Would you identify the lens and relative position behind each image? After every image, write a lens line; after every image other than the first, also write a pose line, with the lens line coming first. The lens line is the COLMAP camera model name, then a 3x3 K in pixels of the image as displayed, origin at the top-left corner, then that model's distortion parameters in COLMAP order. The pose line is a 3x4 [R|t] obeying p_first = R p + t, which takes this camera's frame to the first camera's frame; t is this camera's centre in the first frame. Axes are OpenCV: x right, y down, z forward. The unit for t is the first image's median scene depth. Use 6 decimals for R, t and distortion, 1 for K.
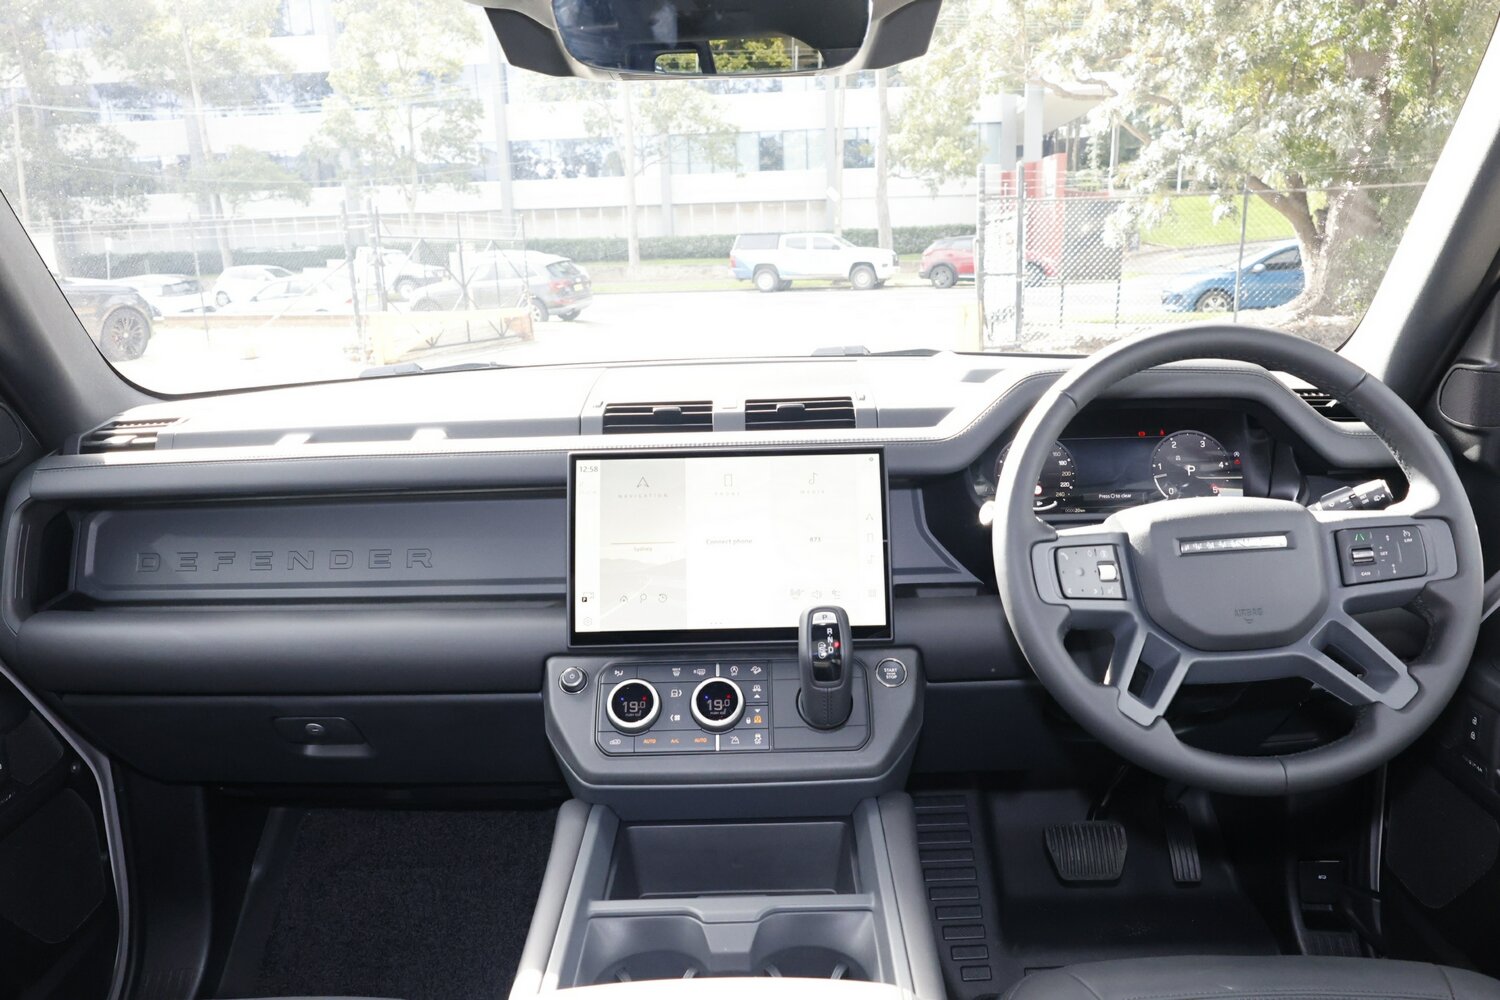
lens RADIAL K [[1002.6, 0, 757.4], [0, 1002.6, 516.5], [0, 0, 1]] dist [0.000310, -0.000773]
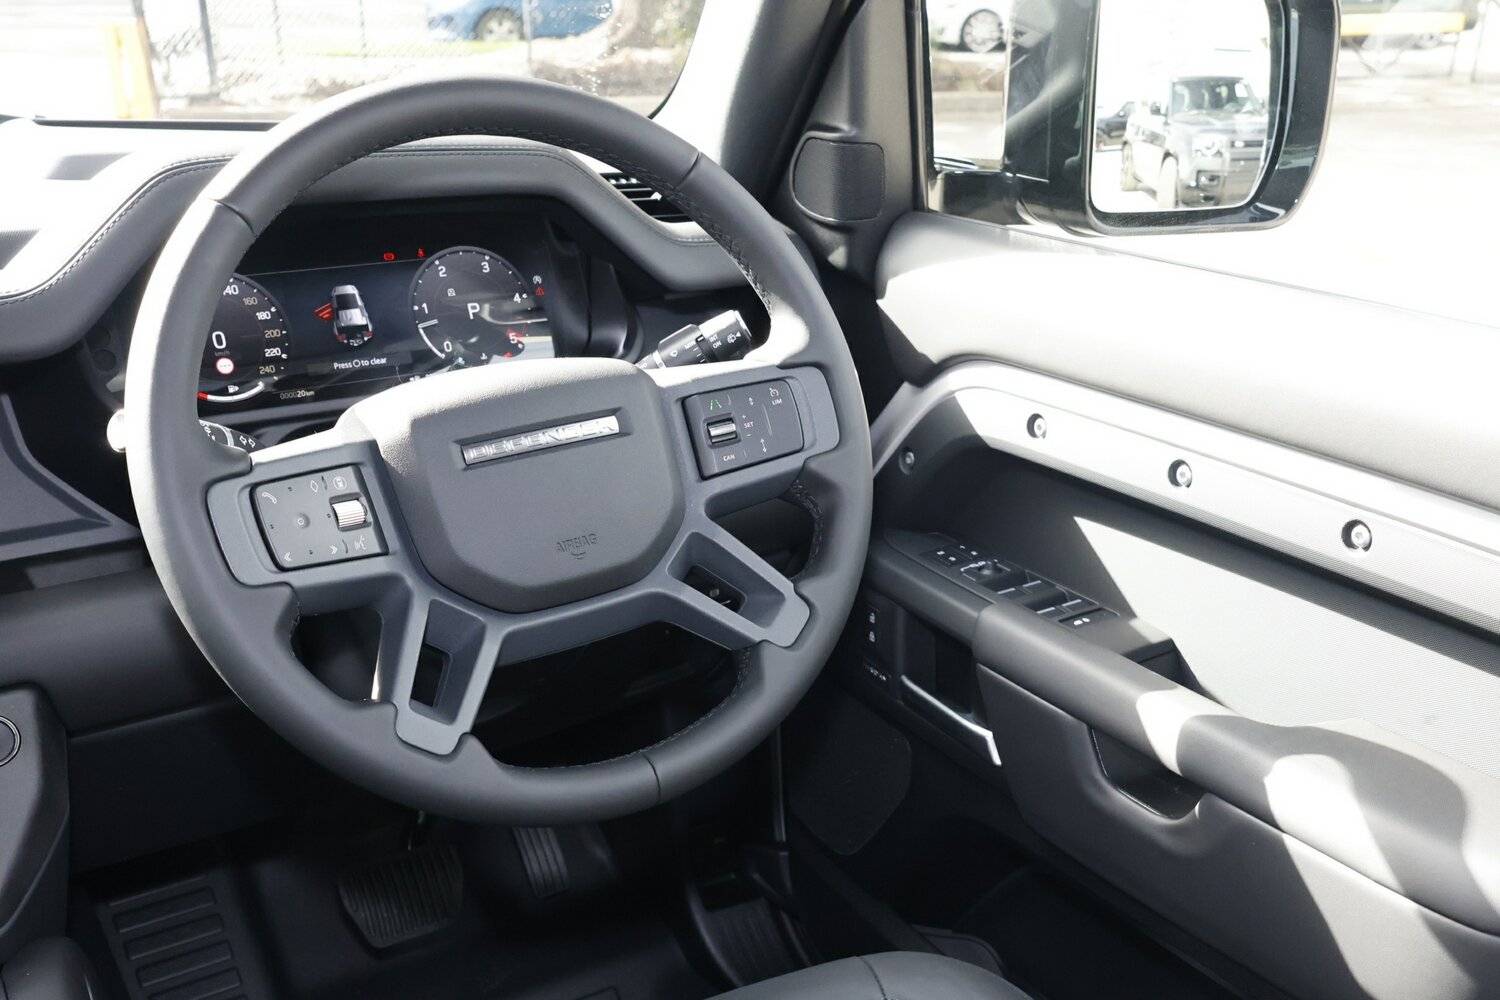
lens RADIAL K [[1520.8, 0, 758.6], [0, 1520.8, 505.7], [0, 0, 1]] dist [0.024231, 0.000000]
pose [[0.836870, -0.150187, 0.526395, 0.081930], [0.099299, 0.987323, 0.123828, -0.032987], [-0.538319, -0.051357, 0.841175, 0.129965]]
